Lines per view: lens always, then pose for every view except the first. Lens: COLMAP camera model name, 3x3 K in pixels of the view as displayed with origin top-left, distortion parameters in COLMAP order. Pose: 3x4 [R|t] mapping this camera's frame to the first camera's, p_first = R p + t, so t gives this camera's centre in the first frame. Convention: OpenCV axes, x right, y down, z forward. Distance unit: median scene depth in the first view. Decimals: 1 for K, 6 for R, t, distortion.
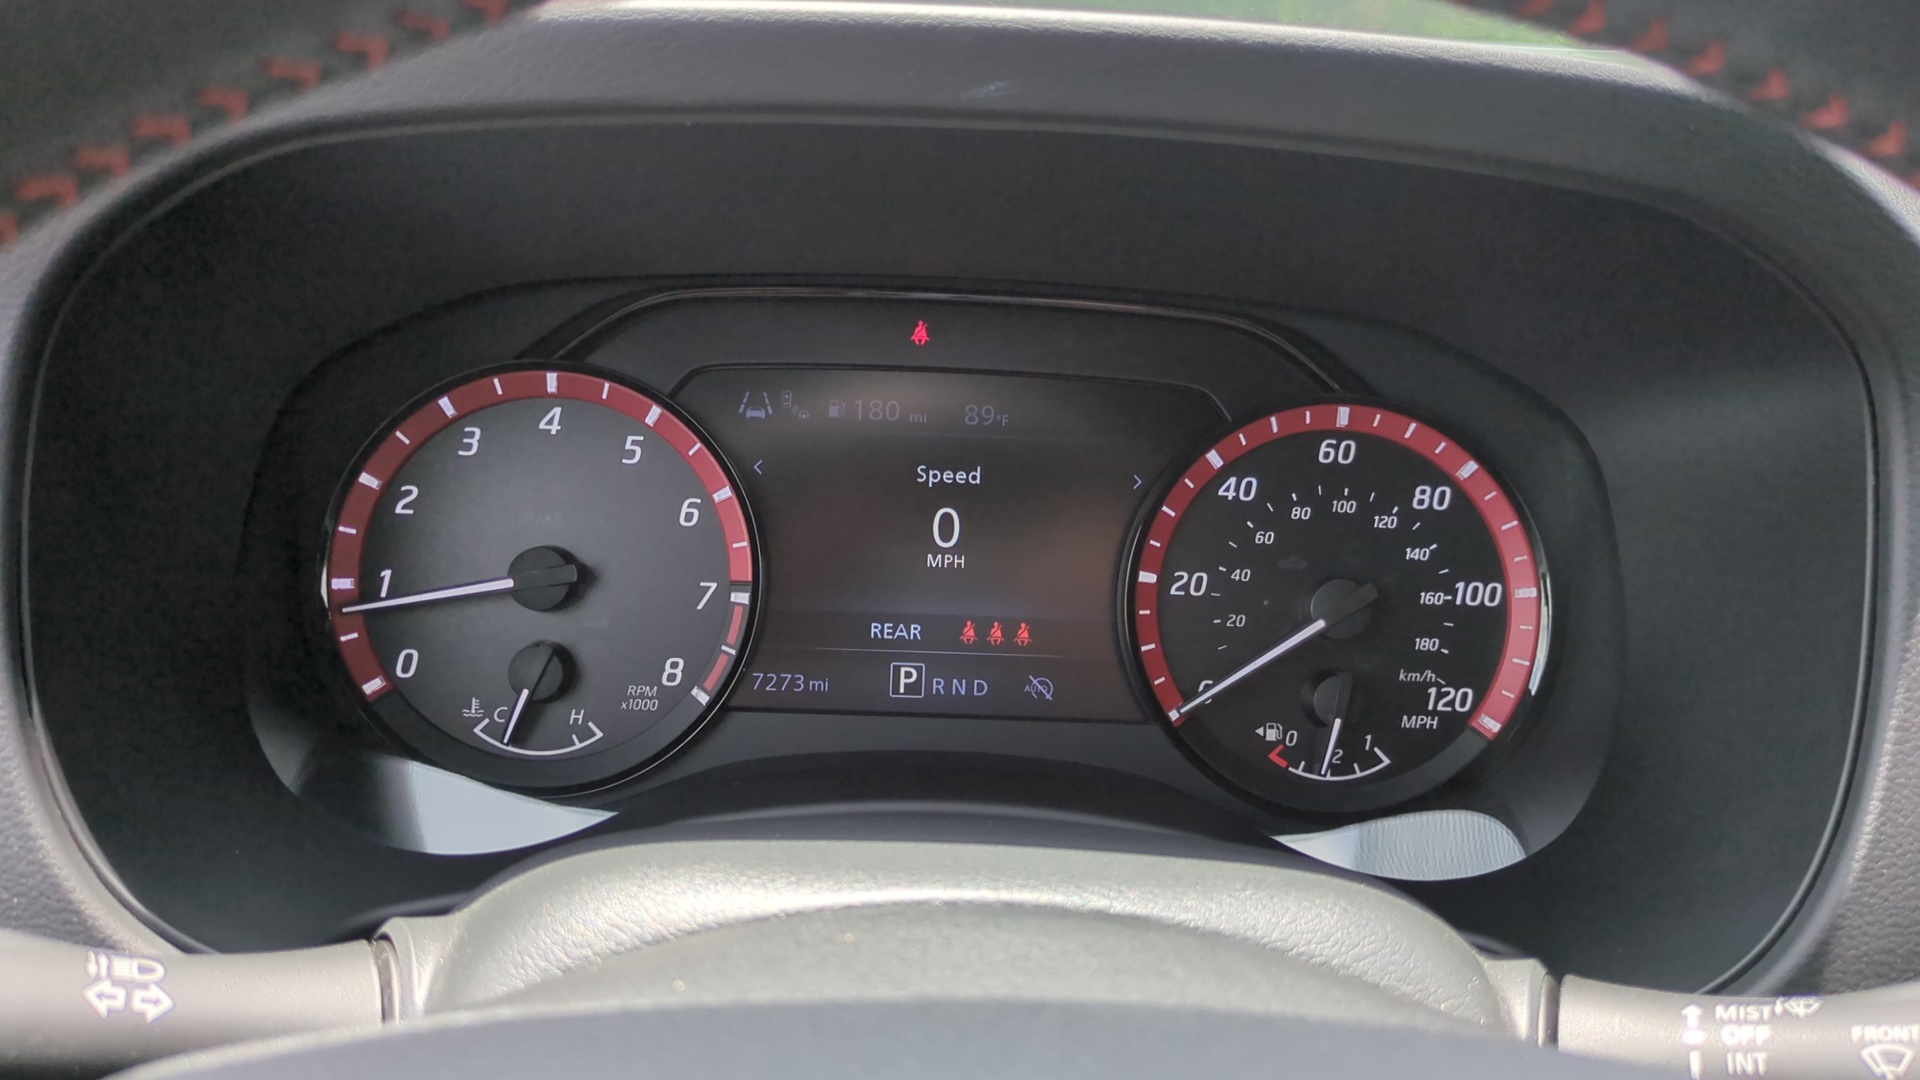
lens RADIAL K [[1615.7, 0, 960.0], [0, 1615.7, 540.0], [0, 0, 1]] dist [0.052395, -0.095401]
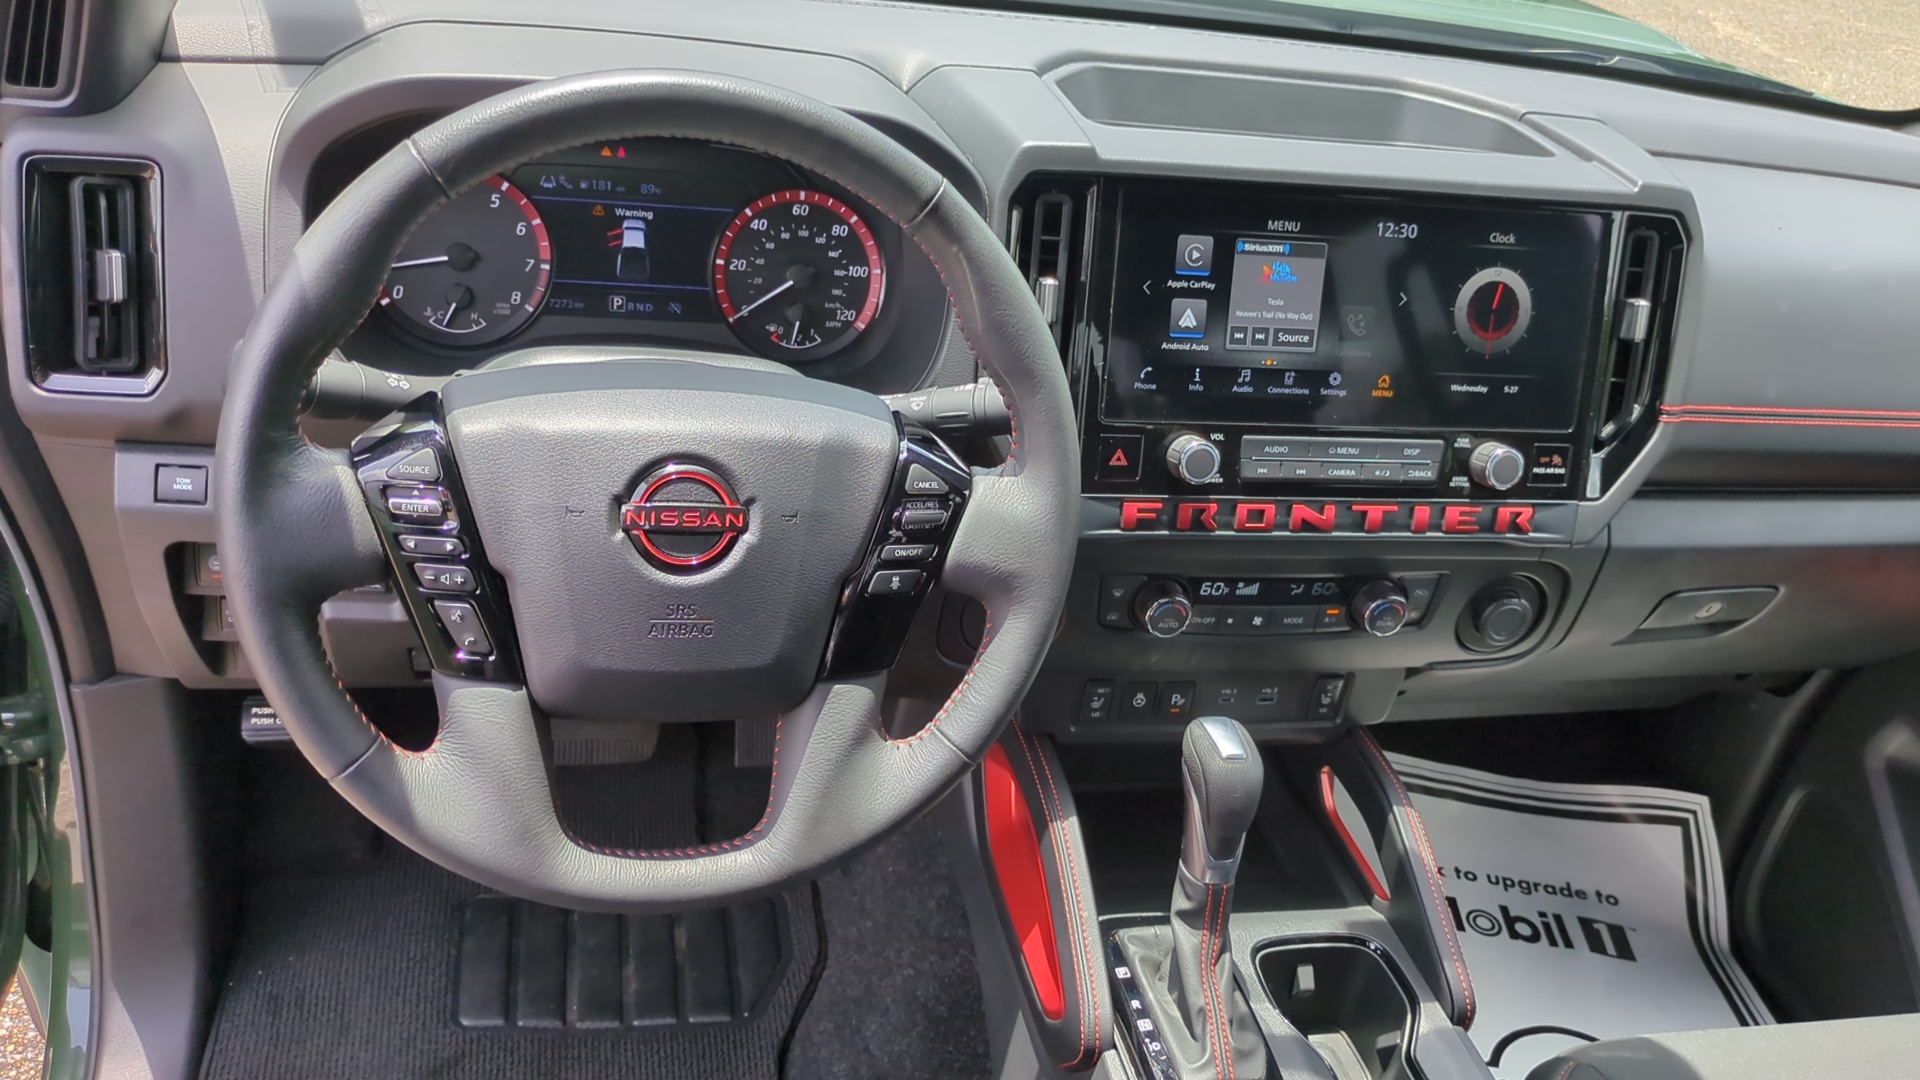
lens RADIAL K [[1615.7, 0, 960.0], [0, 1615.7, 540.0], [0, 0, 1]] dist [0.052395, -0.095401]
pose [[0.977787, -0.015928, 0.208994, -0.044318], [-0.026004, 0.980186, 0.196363, -0.052649], [-0.207981, -0.197436, 0.958000, -1.441875]]
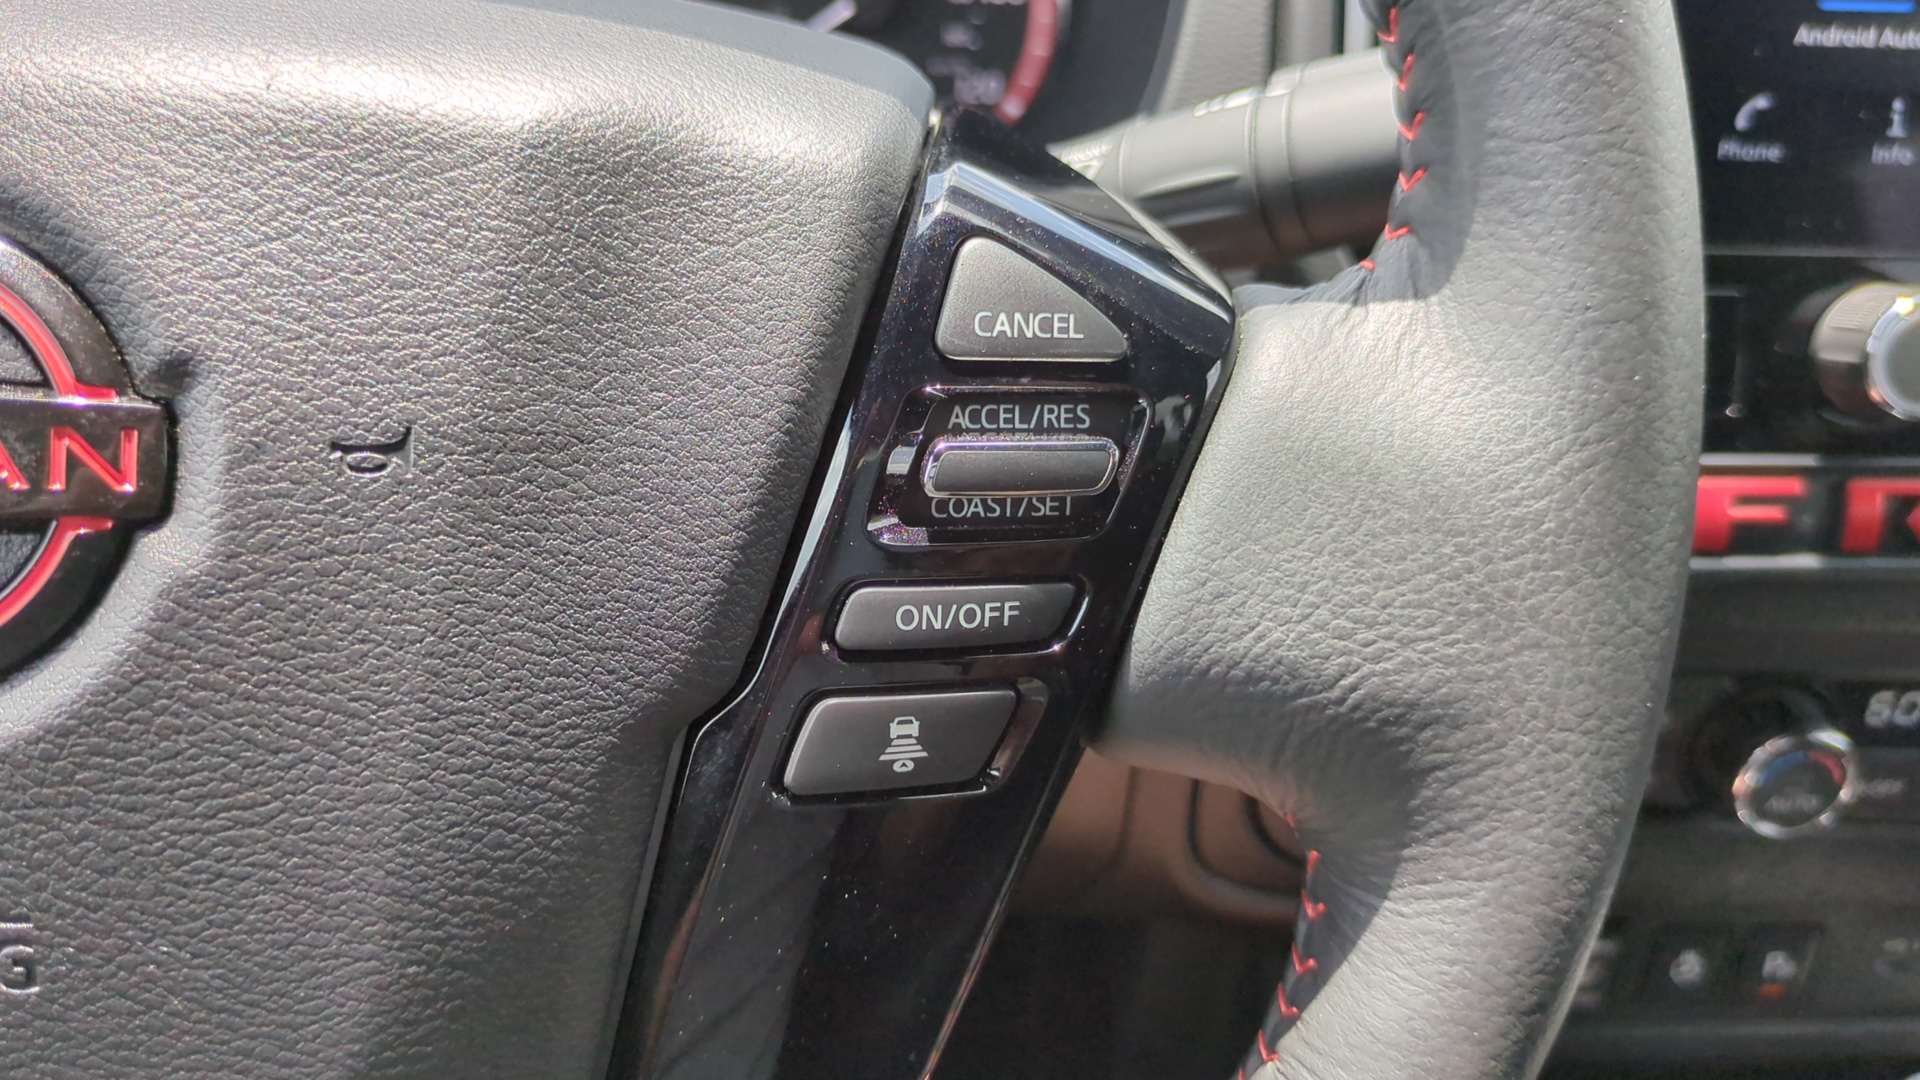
lens RADIAL K [[1592.1, 0, 960.0], [0, 1592.1, 540.0], [0, 0, 1]] dist [-0.005160, -0.005393]
pose [[0.999718, -0.022551, 0.007458, 0.274492], [0.021172, 0.988377, 0.150538, 0.236345], [-0.010766, -0.150338, 0.988576, -0.109025]]
